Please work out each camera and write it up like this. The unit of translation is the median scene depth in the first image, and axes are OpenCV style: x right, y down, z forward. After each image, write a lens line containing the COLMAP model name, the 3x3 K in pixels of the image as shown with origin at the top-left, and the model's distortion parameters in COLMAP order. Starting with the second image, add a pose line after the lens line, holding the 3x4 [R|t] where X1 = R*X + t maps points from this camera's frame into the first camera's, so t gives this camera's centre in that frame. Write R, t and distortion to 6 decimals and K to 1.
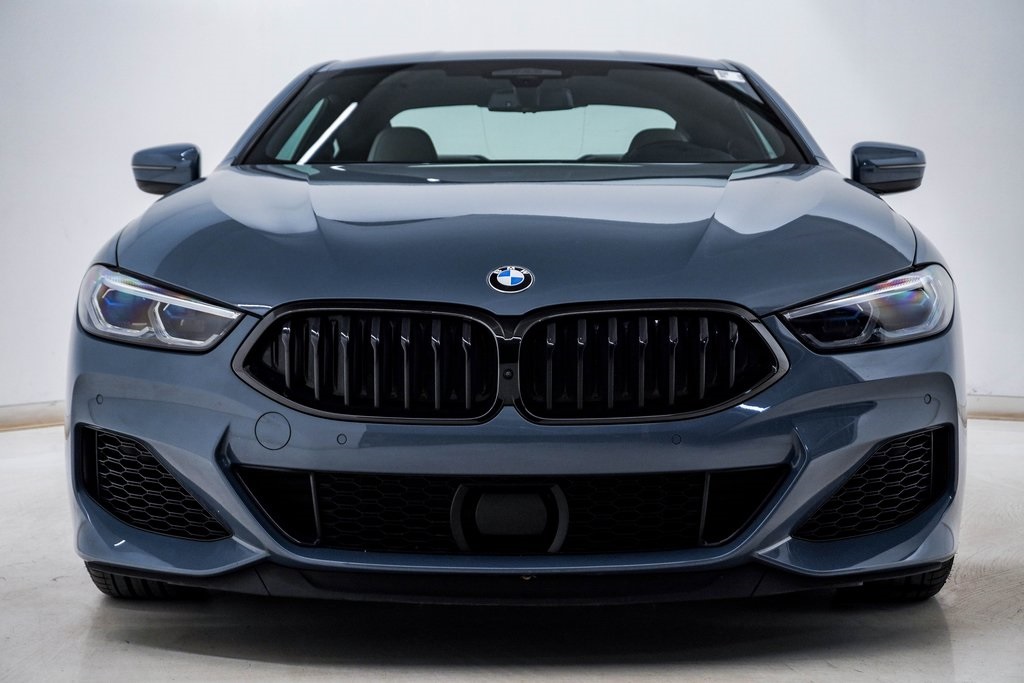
lens RADIAL K [[2161.4, 0, 516.3], [0, 2161.4, 341.8], [0, 0, 1]] dist [-0.002935, 0.000000]
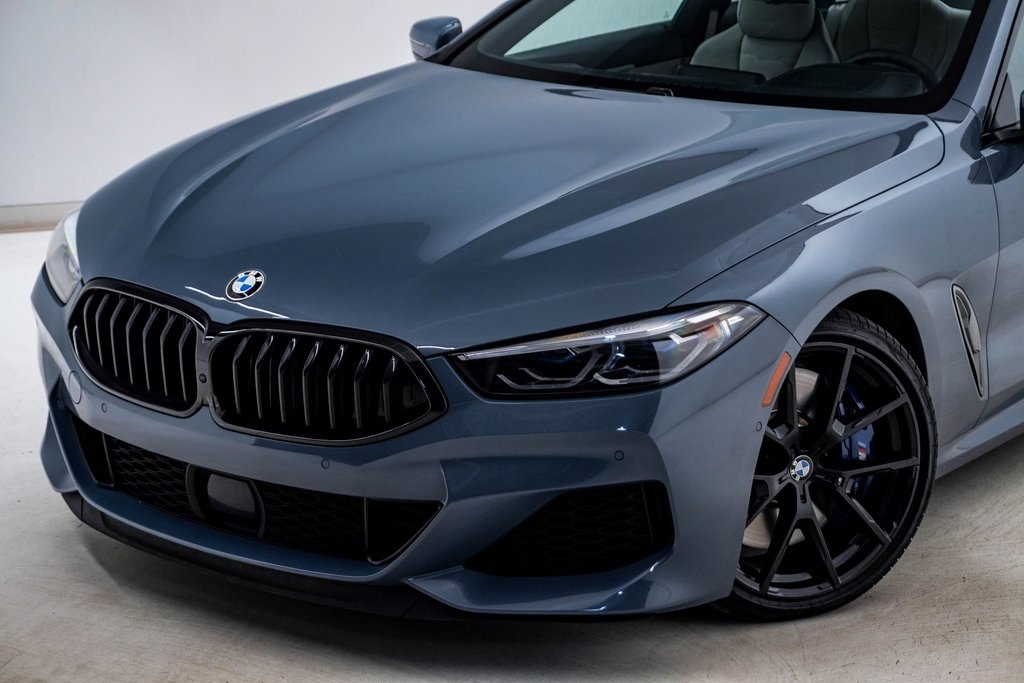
lens RADIAL K [[2161.4, 0, 504.2], [0, 2161.4, 342.9], [0, 0, 1]] dist [-0.002935, 0.000000]
pose [[0.824156, 0.158289, -0.543793, 0.698696], [-0.047971, 0.976210, 0.211456, -0.236306], [0.564327, -0.148187, 0.812143, 0.195797]]
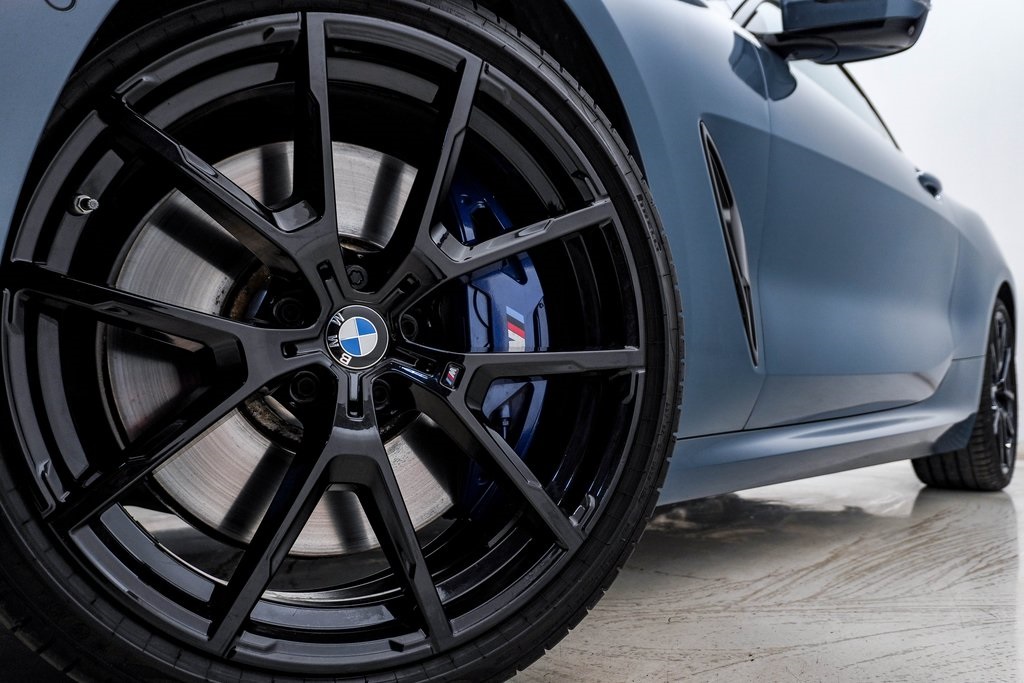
lens RADIAL K [[900.7, 0, 516.5], [0, 900.7, 340.2], [0, 0, 1]] dist [-0.006497, 0.008446]
pose [[0.825216, -0.001110, -0.564817, 0.360968], [-0.065971, 0.992964, -0.098338, 0.078164], [0.560952, 0.118411, 0.819336, 1.053753]]
